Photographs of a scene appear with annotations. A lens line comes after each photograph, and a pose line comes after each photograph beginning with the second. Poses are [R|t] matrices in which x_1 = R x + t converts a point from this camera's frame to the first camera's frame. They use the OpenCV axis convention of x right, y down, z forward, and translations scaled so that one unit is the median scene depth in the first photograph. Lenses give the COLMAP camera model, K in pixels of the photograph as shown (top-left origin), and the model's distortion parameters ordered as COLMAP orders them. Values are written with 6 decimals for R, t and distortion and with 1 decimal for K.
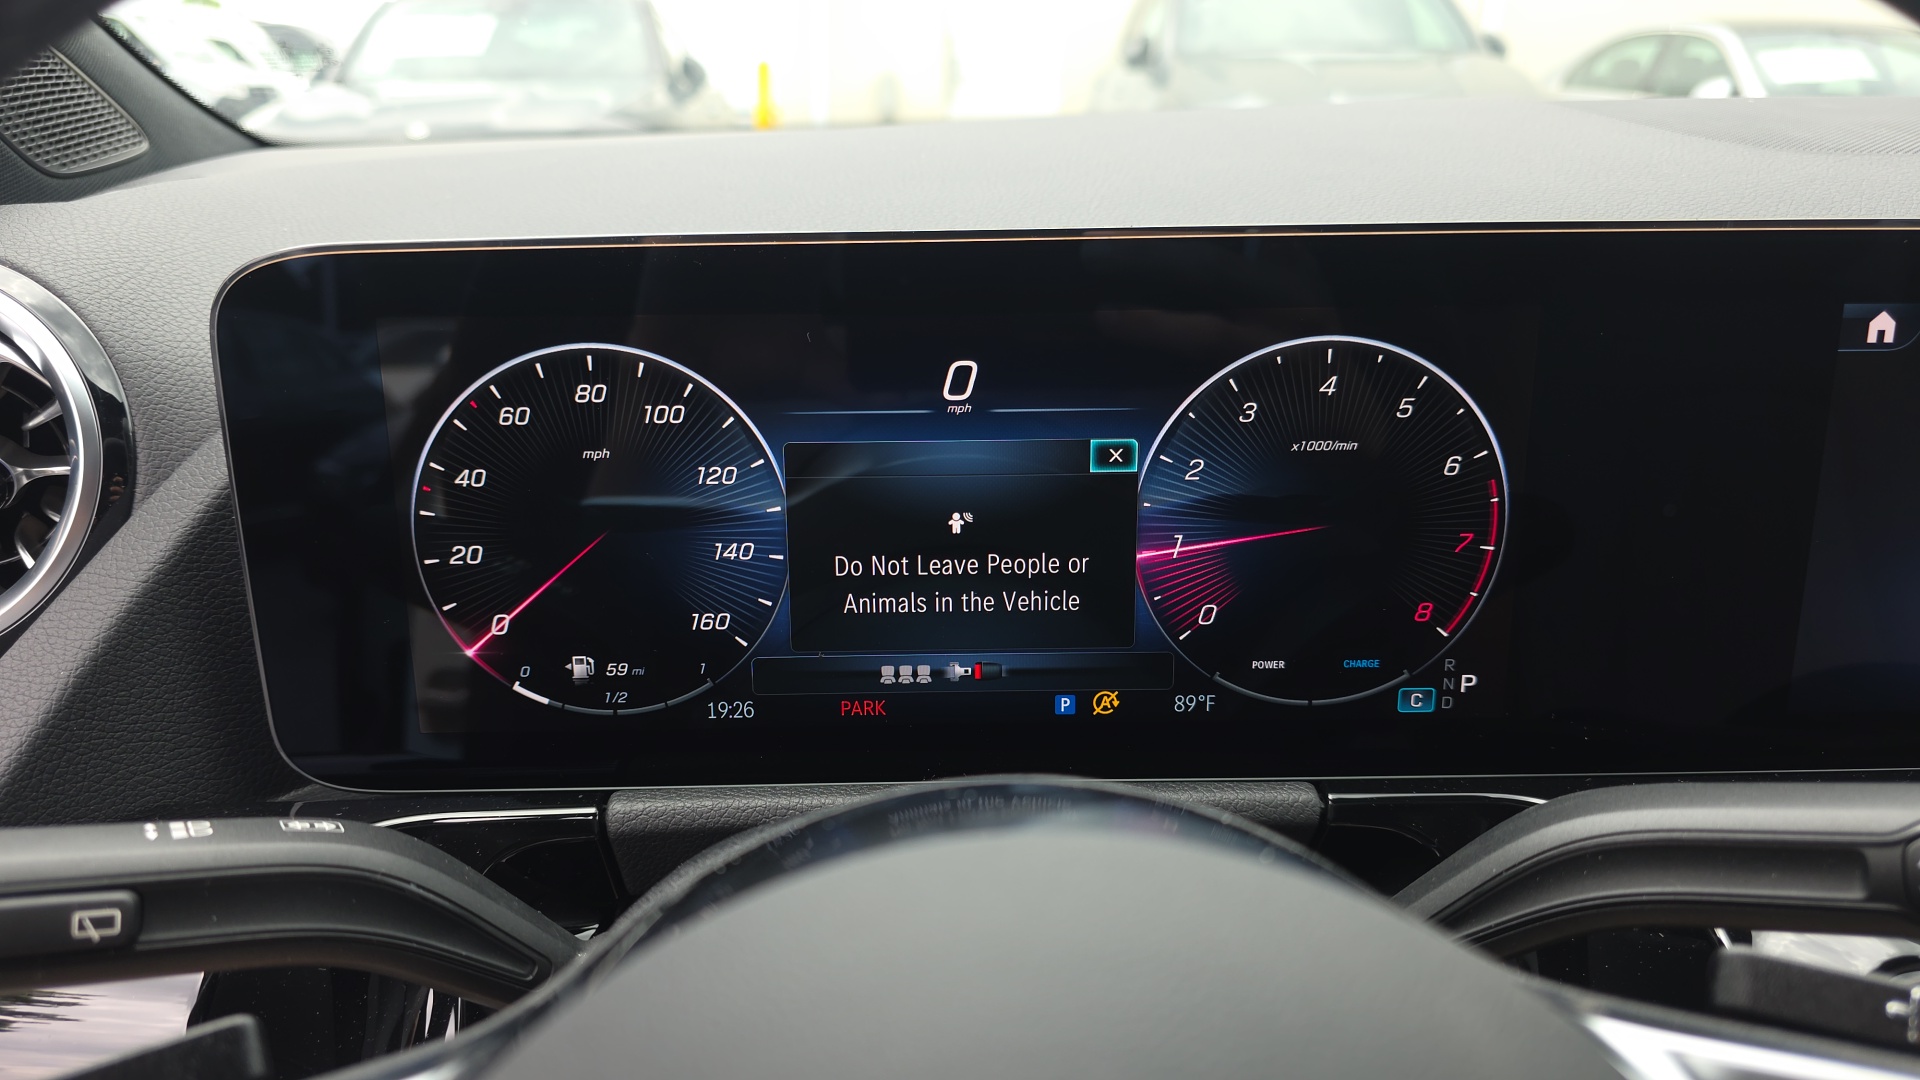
lens RADIAL K [[1304.2, 0, 948.0], [0, 1304.2, 565.1], [0, 0, 1]] dist [0.051482, -0.058499]
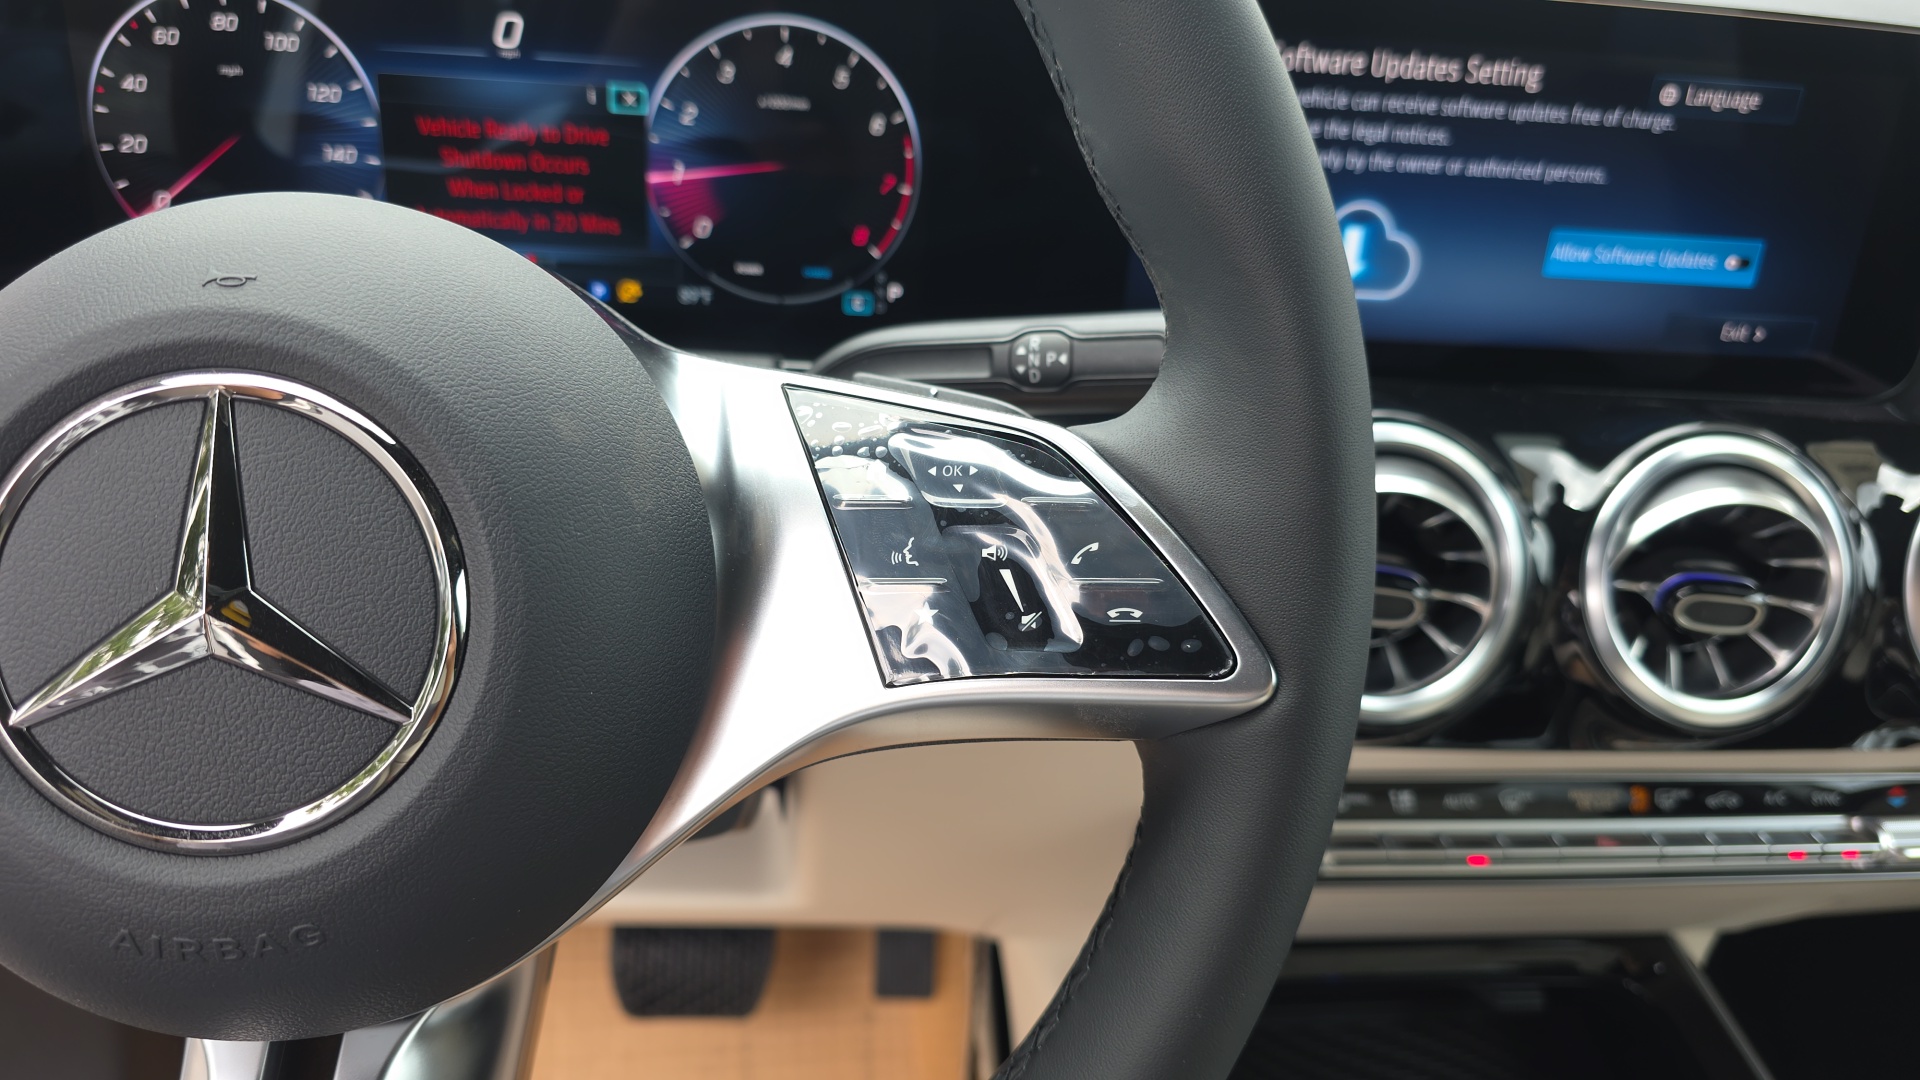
lens RADIAL K [[1304.2, 0, 942.0], [0, 1304.2, 541.1], [0, 0, 1]] dist [0.051482, -0.058499]
pose [[0.996064, 0.043892, 0.077006, 0.362632], [-0.053792, 0.989841, 0.131608, 0.171194], [-0.070447, -0.135232, 0.988306, -0.430604]]
